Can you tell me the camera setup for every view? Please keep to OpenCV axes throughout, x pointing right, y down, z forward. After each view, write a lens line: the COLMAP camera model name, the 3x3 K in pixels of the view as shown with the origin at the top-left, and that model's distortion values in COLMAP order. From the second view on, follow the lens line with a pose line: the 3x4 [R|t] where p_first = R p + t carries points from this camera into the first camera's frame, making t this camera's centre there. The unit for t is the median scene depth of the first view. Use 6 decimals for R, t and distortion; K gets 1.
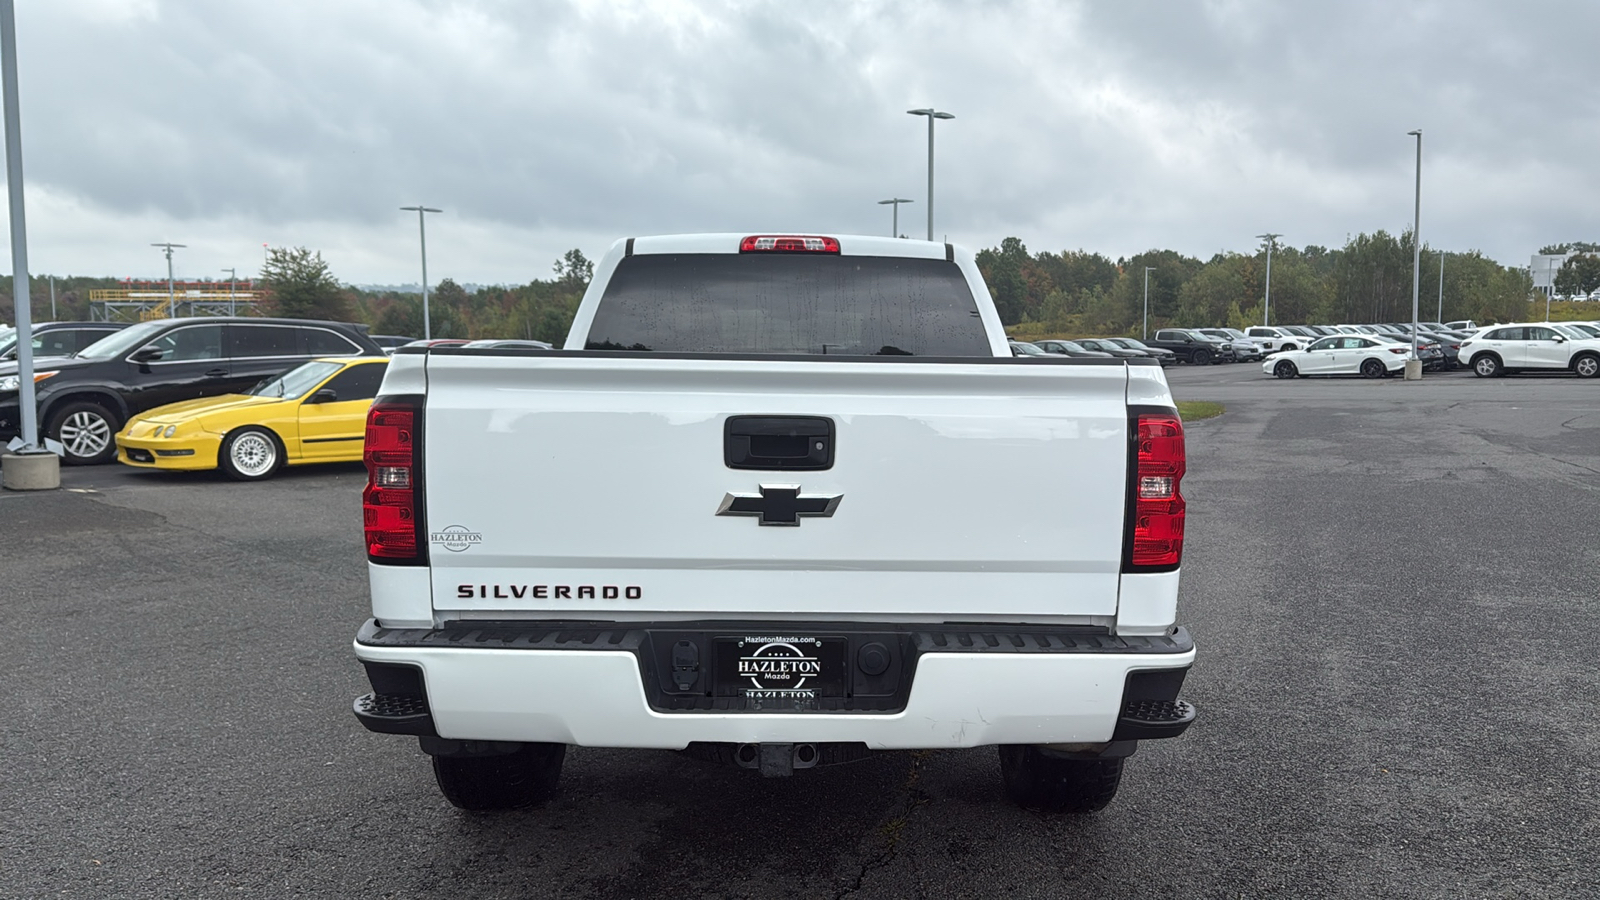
lens RADIAL K [[1284.4, 0, 829.5], [0, 1284.4, 487.1], [0, 0, 1]] dist [0.166651, -0.317039]
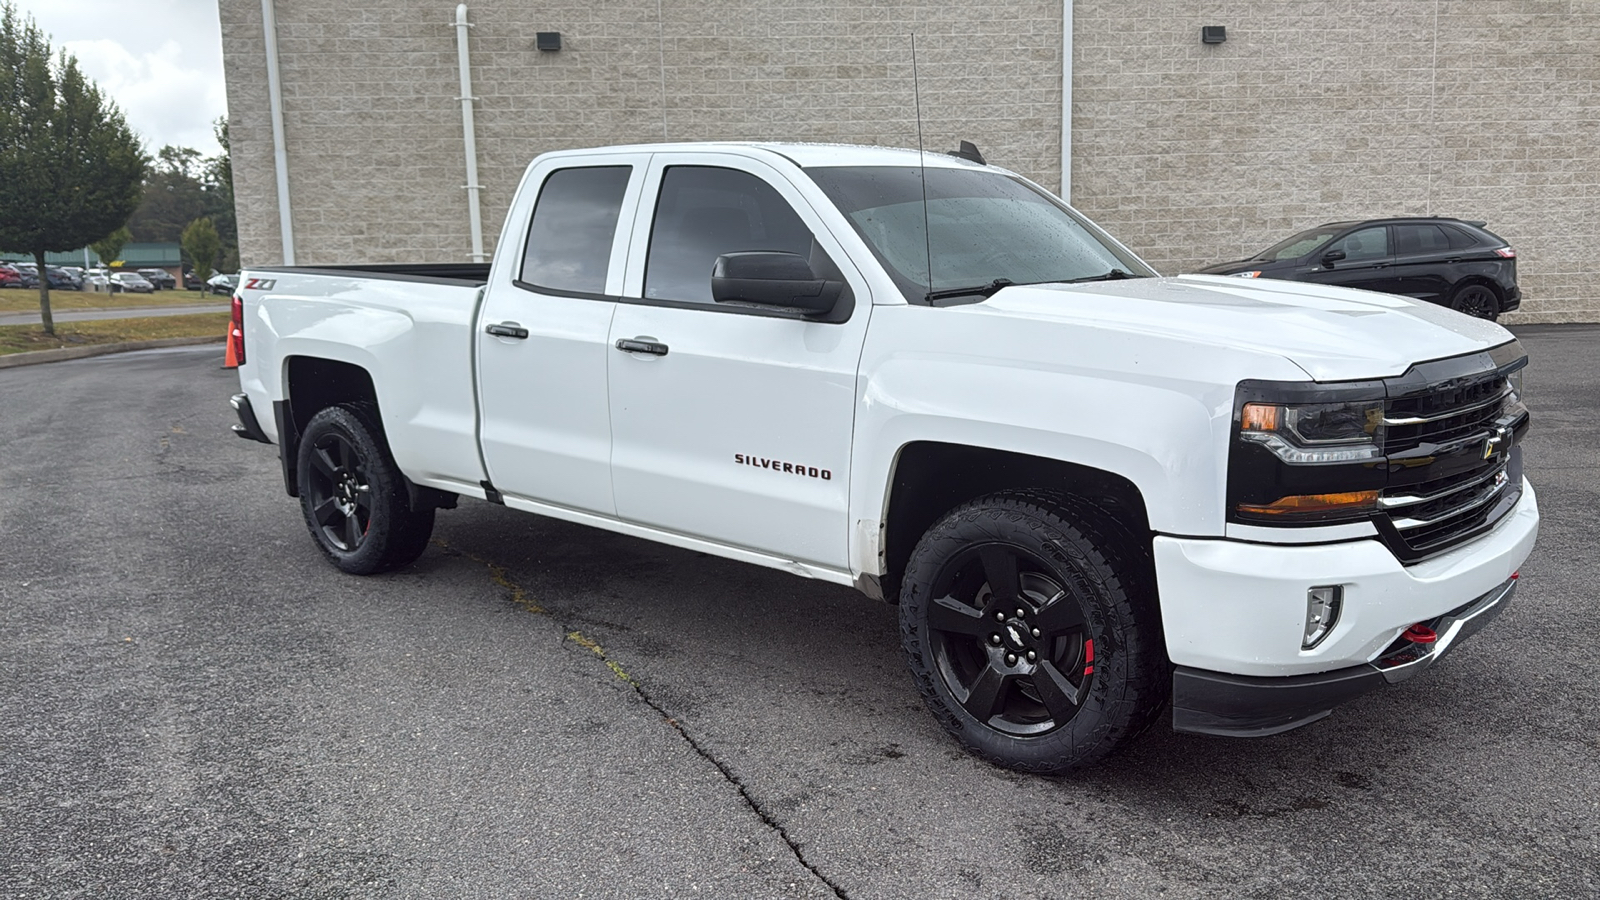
lens RADIAL K [[1270.7, 0, 835.0], [0, 1270.7, 474.0], [0, 0, 1]] dist [0.147925, -0.278404]
pose [[-0.670755, 0.125928, -0.730910, 1.219166], [-0.071906, 0.969797, 0.233073, -0.341368], [0.738185, 0.208892, -0.641441, 3.211328]]
